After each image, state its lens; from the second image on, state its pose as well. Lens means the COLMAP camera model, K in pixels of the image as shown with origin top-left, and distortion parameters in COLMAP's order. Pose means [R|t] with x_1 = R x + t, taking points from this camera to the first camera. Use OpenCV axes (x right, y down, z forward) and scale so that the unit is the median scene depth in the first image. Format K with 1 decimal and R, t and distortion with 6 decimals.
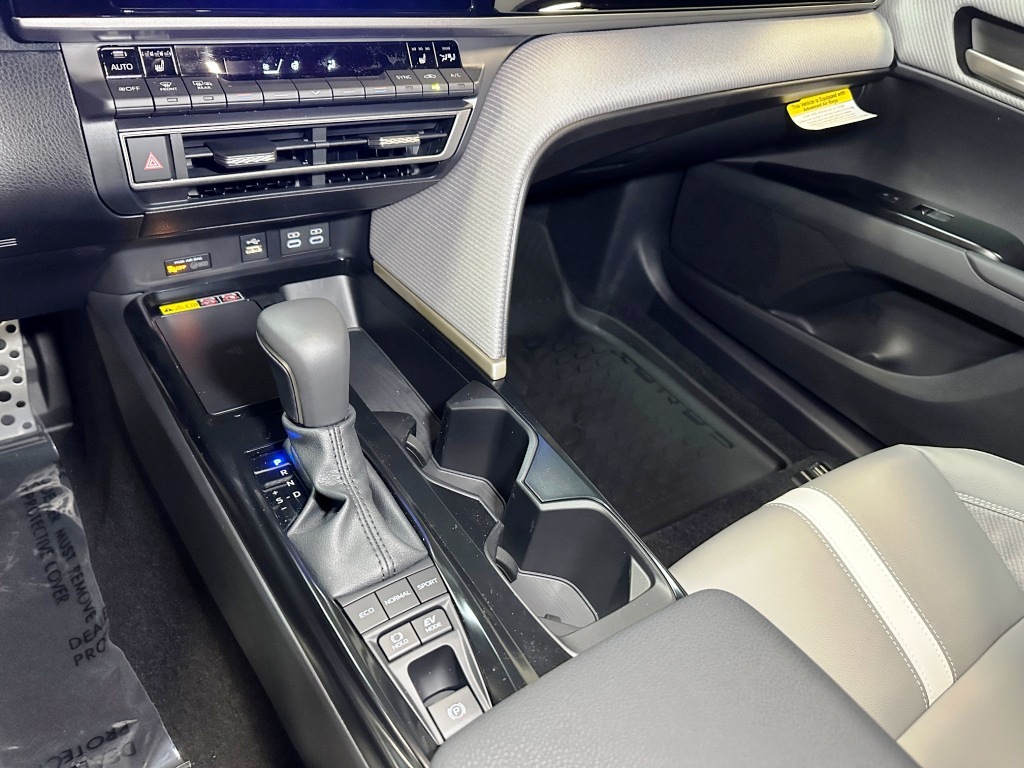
lens RADIAL K [[722.6, 0, 518.9], [0, 722.6, 383.1], [0, 0, 1]] dist [0.039057, -0.042902]
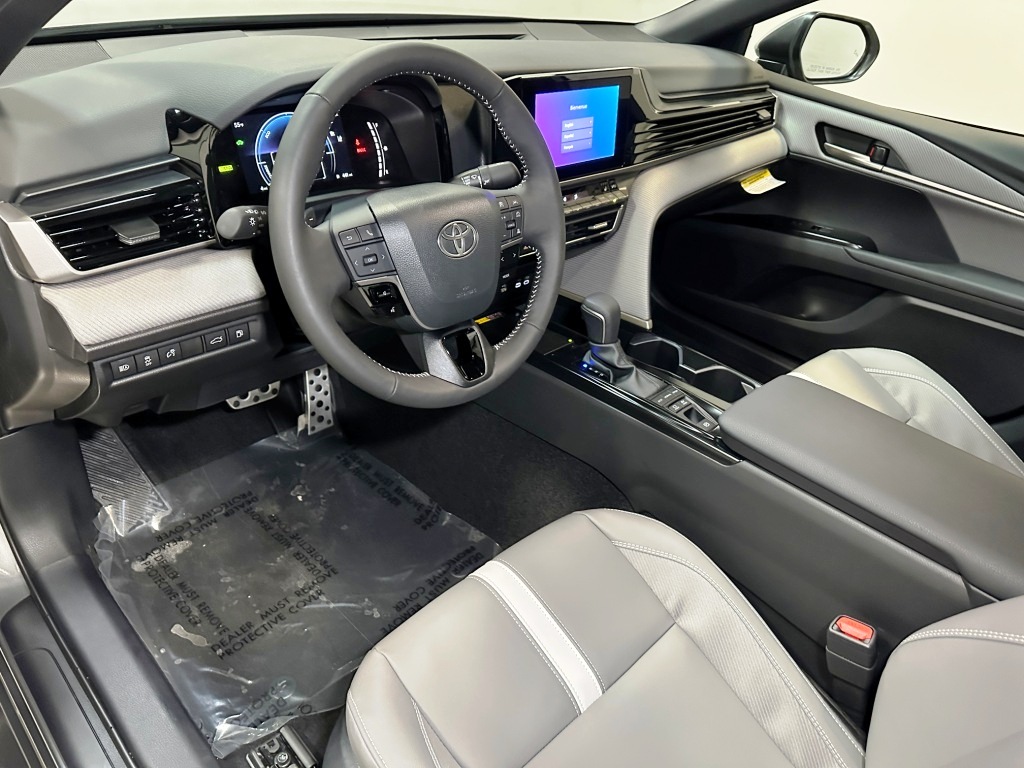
lens RADIAL K [[722.6, 0, 502.3], [0, 722.6, 387.9], [0, 0, 1]] dist [0.039057, -0.042902]
pose [[0.983491, -0.144958, 0.108315, -0.639149], [0.153421, 0.985360, -0.074346, 0.230624], [-0.095952, 0.089737, 0.991333, -0.934688]]
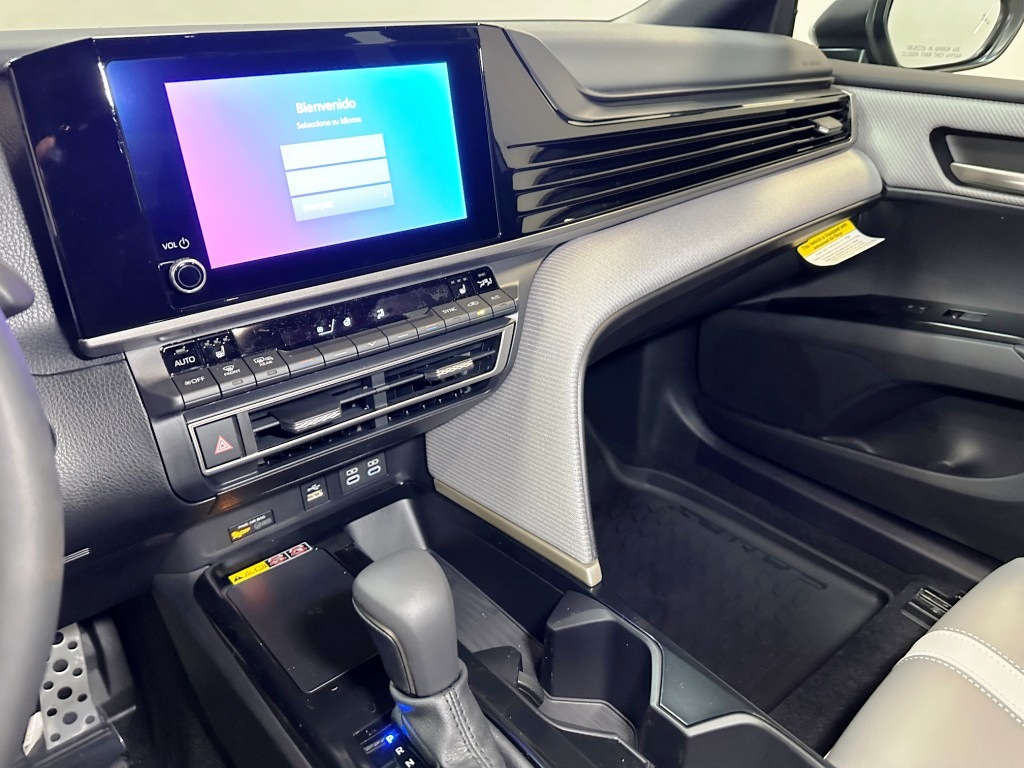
lens RADIAL K [[722.6, 0, 522.4], [0, 722.6, 385.4], [0, 0, 1]] dist [0.039057, -0.042902]
pose [[0.979984, -0.199071, 0.001576, -0.064254], [0.194920, 0.957878, -0.210895, -0.066976], [0.040473, 0.206981, 0.977508, 0.024891]]
